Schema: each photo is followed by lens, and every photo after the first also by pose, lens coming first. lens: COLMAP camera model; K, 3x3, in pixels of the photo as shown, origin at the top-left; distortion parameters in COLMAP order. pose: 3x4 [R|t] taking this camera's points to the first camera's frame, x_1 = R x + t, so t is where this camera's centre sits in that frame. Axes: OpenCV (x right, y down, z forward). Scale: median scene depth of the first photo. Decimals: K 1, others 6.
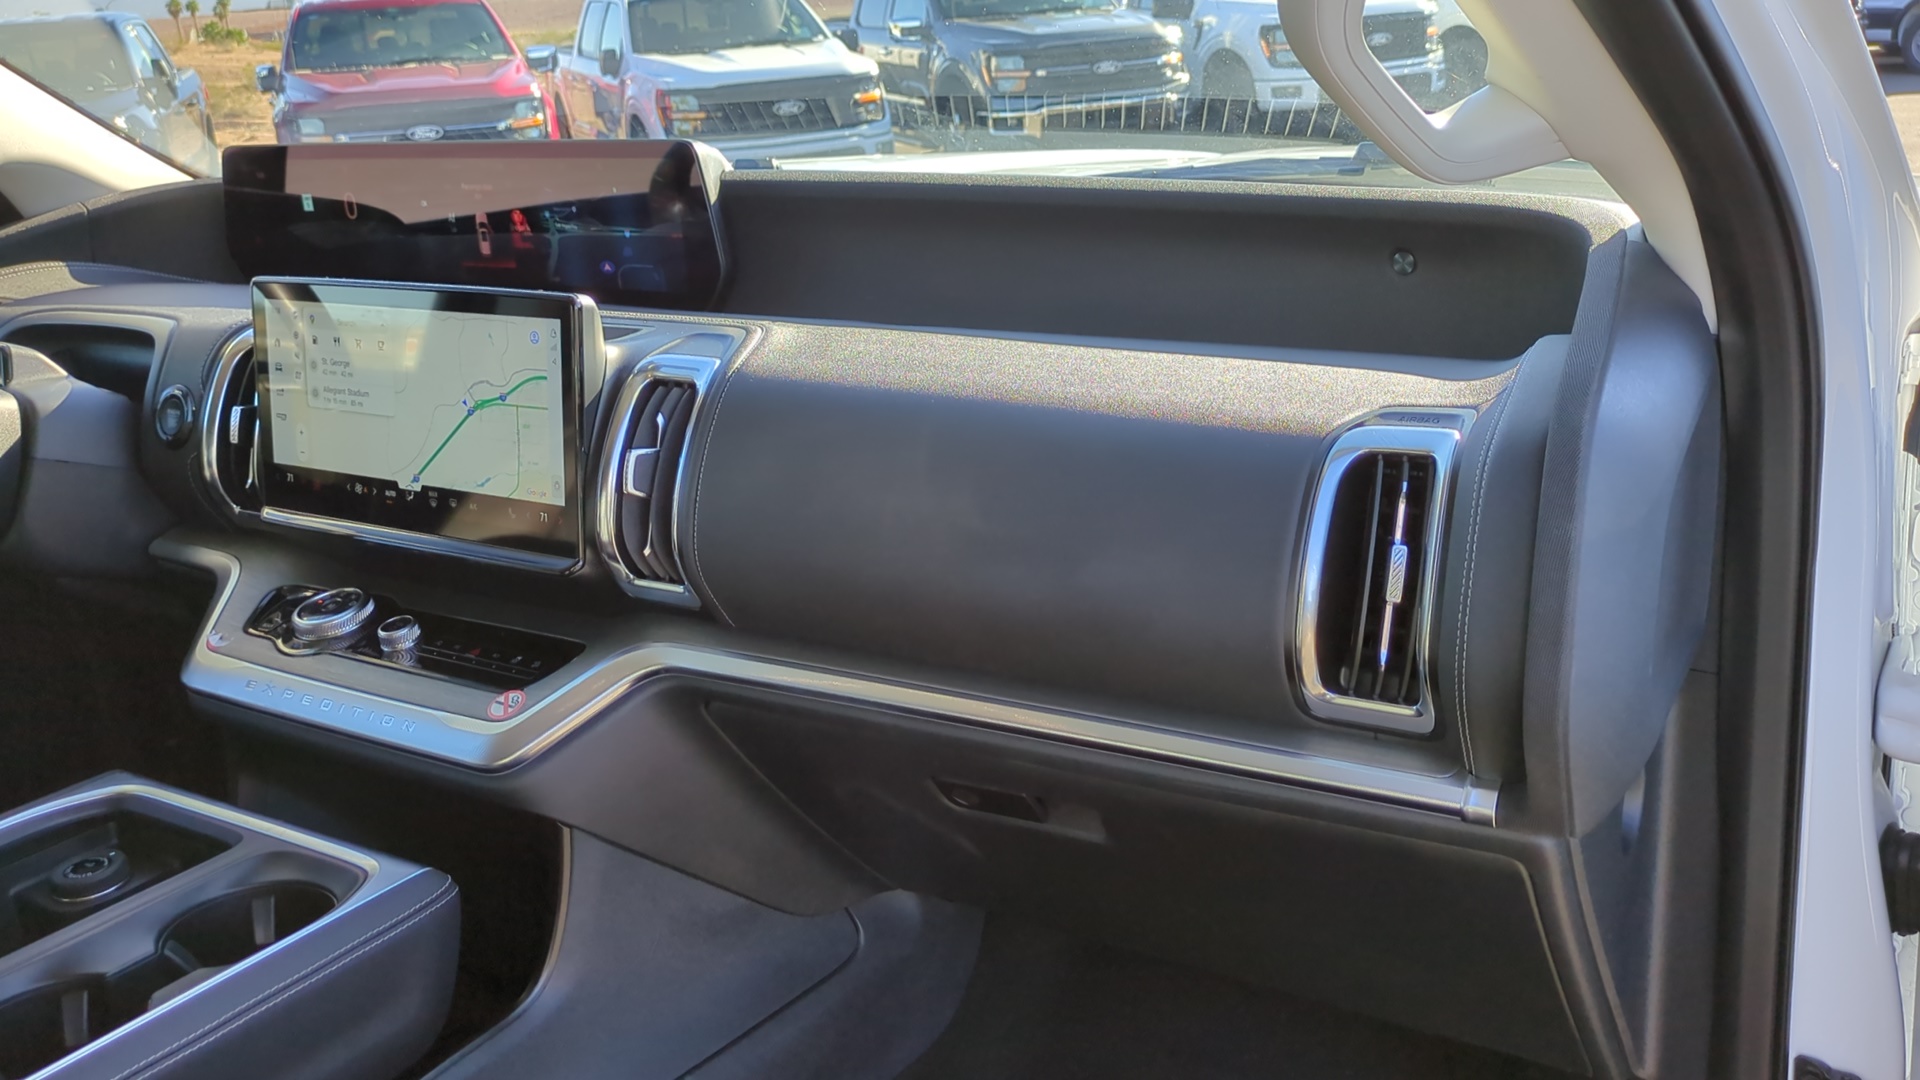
lens RADIAL K [[1668.2, 0, 929.1], [0, 1668.2, 527.1], [0, 0, 1]] dist [0.058622, -0.082103]
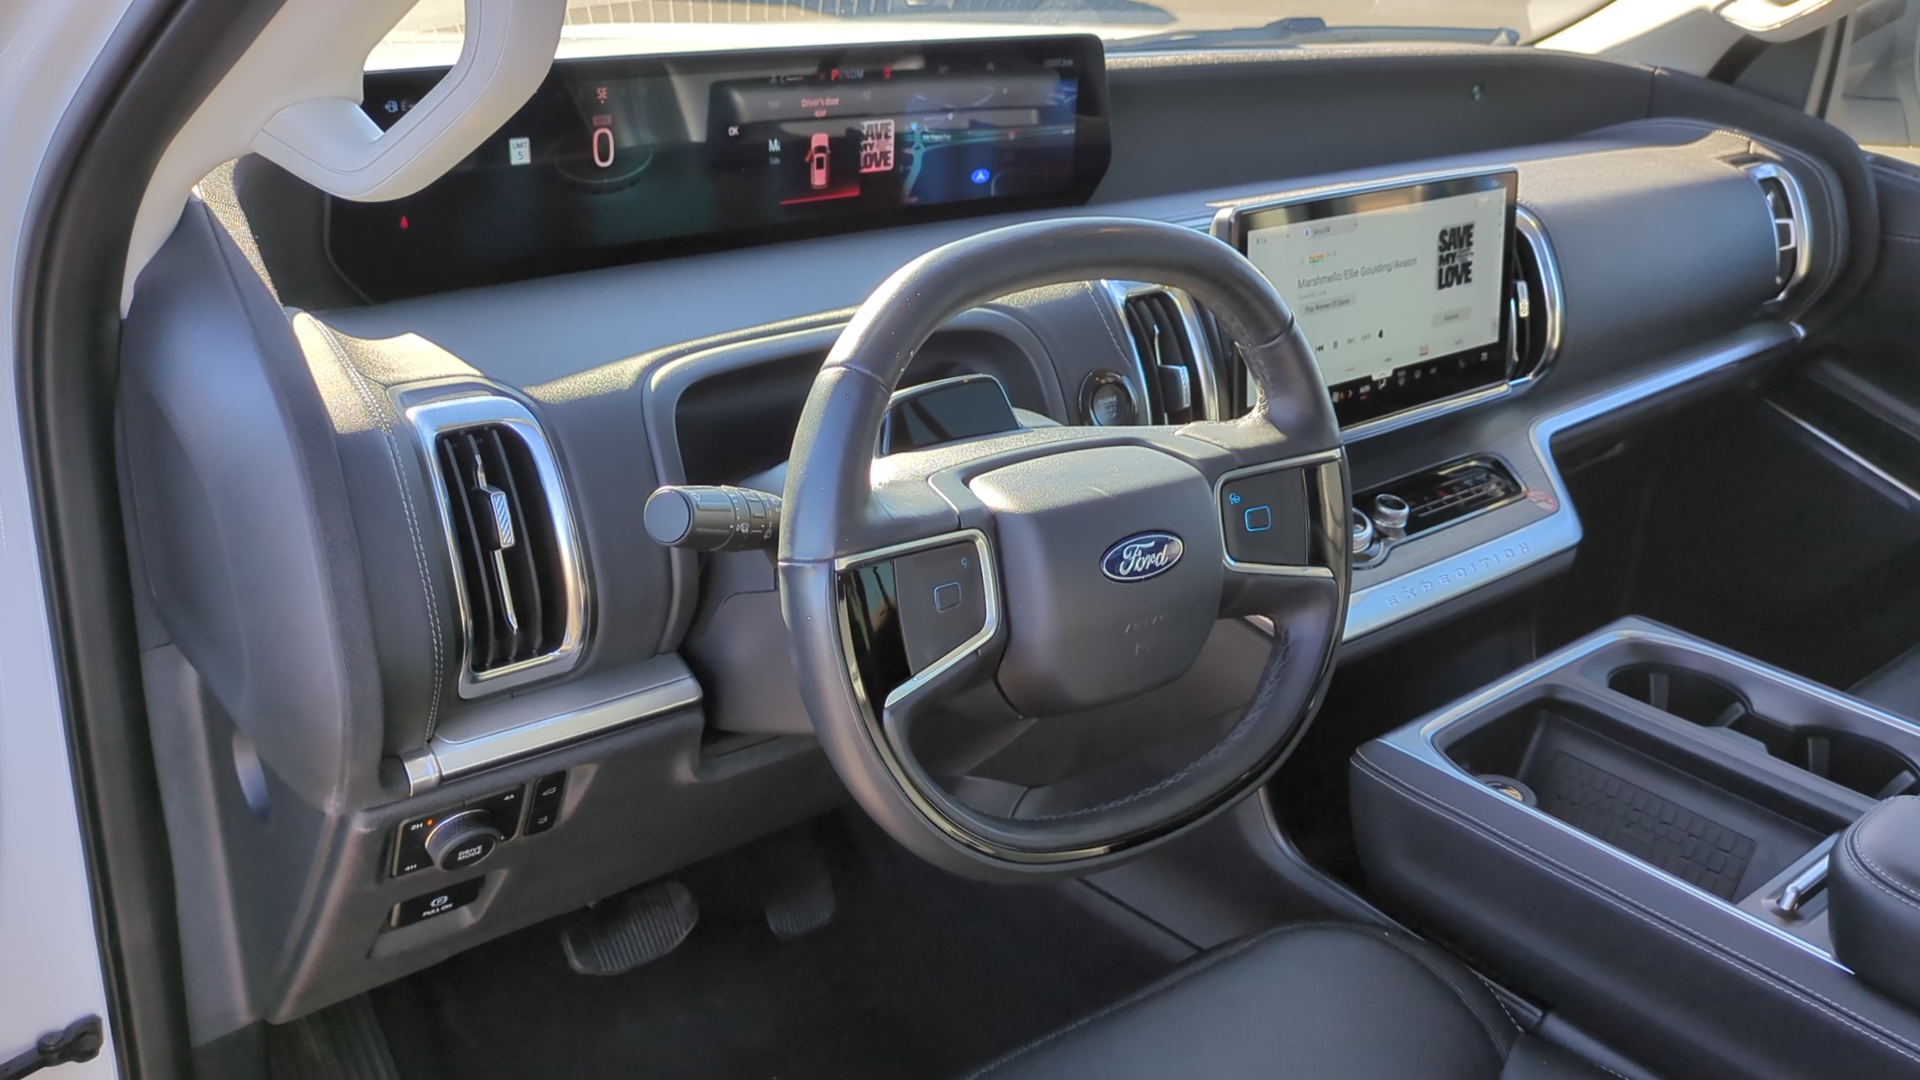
lens RADIAL K [[1668.2, 0, 984.4], [0, 1668.2, 534.0], [0, 0, 1]] dist [0.058622, -0.082103]
pose [[0.269303, -0.312217, 0.911042, -1.387956], [0.218008, 0.941197, 0.258109, -0.260830], [-0.938056, 0.129105, 0.321533, 0.908588]]
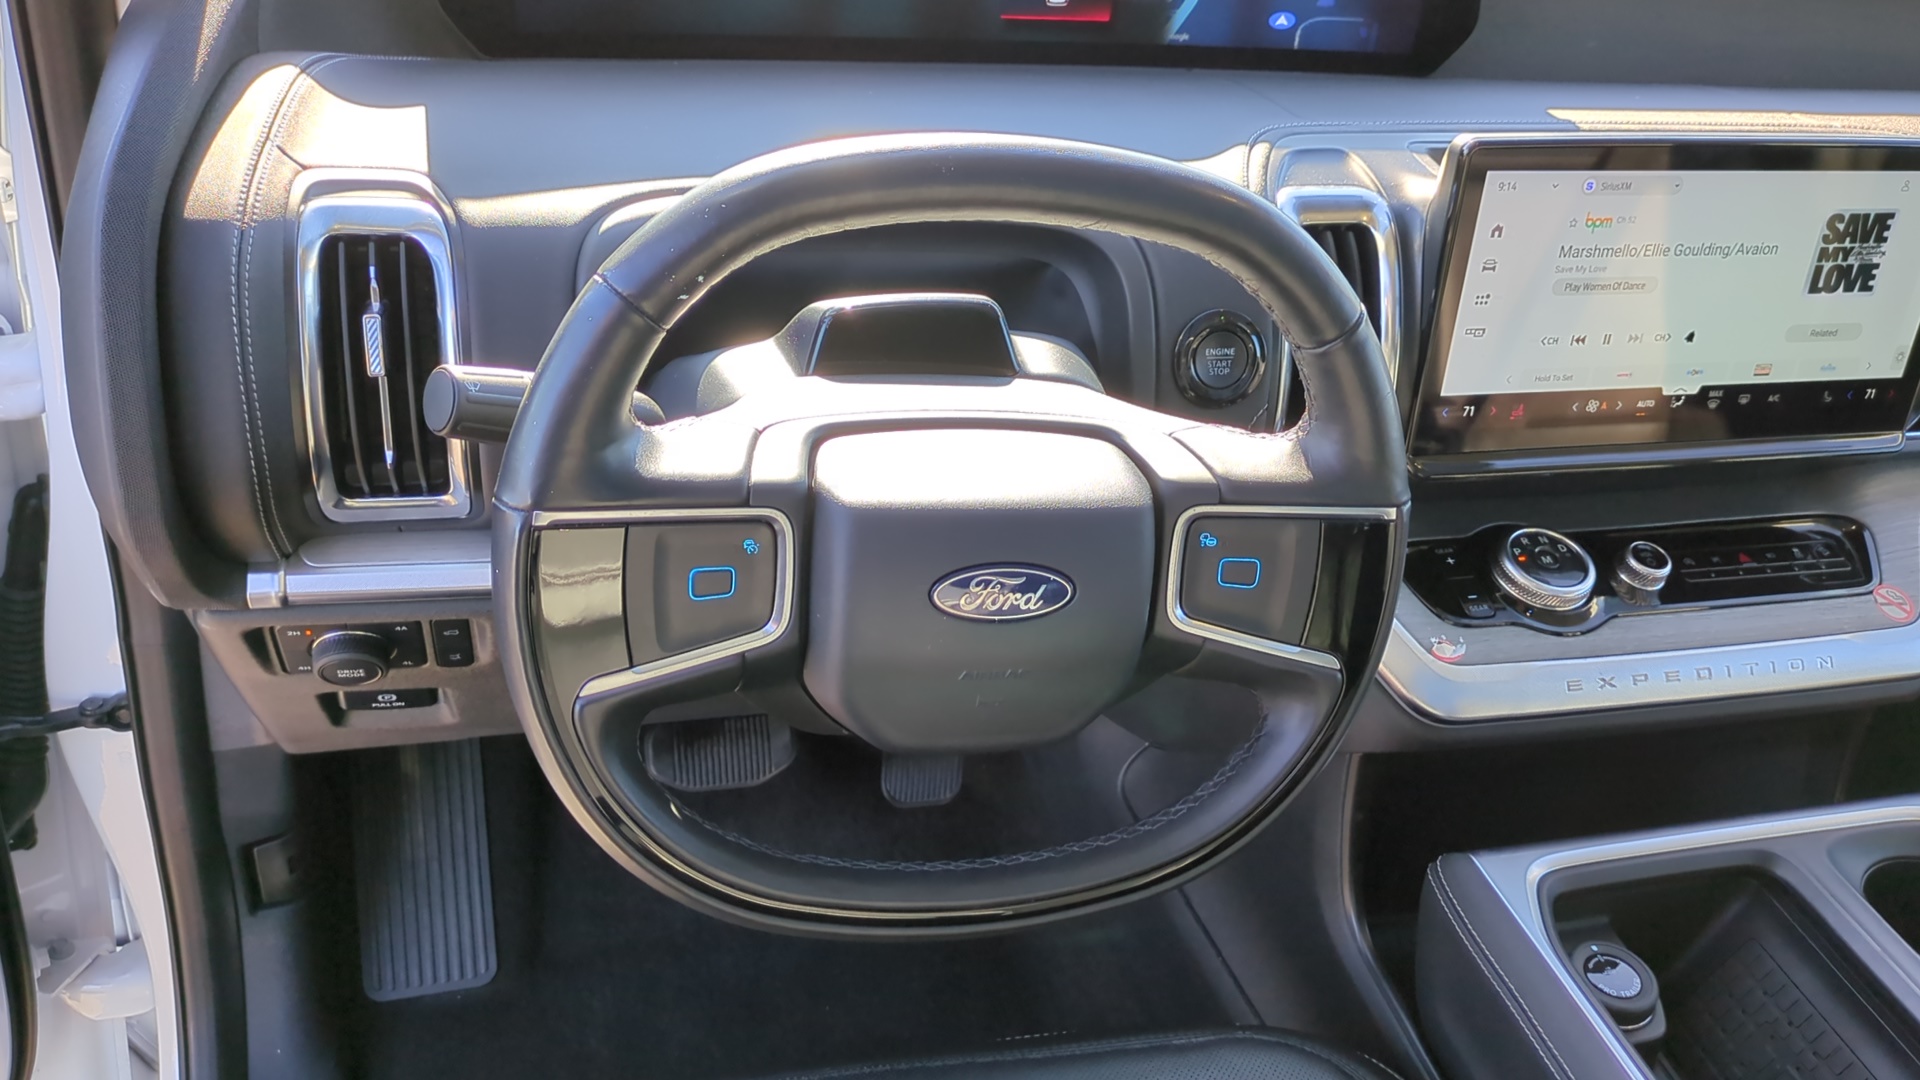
lens RADIAL K [[1668.2, 0, 968.4], [0, 1668.2, 542.8], [0, 0, 1]] dist [0.058622, -0.082103]
pose [[0.645742, -0.309857, 0.697858, -1.113565], [0.077870, 0.935917, 0.343504, -0.258717], [-0.759575, -0.167472, 0.628490, 0.742489]]
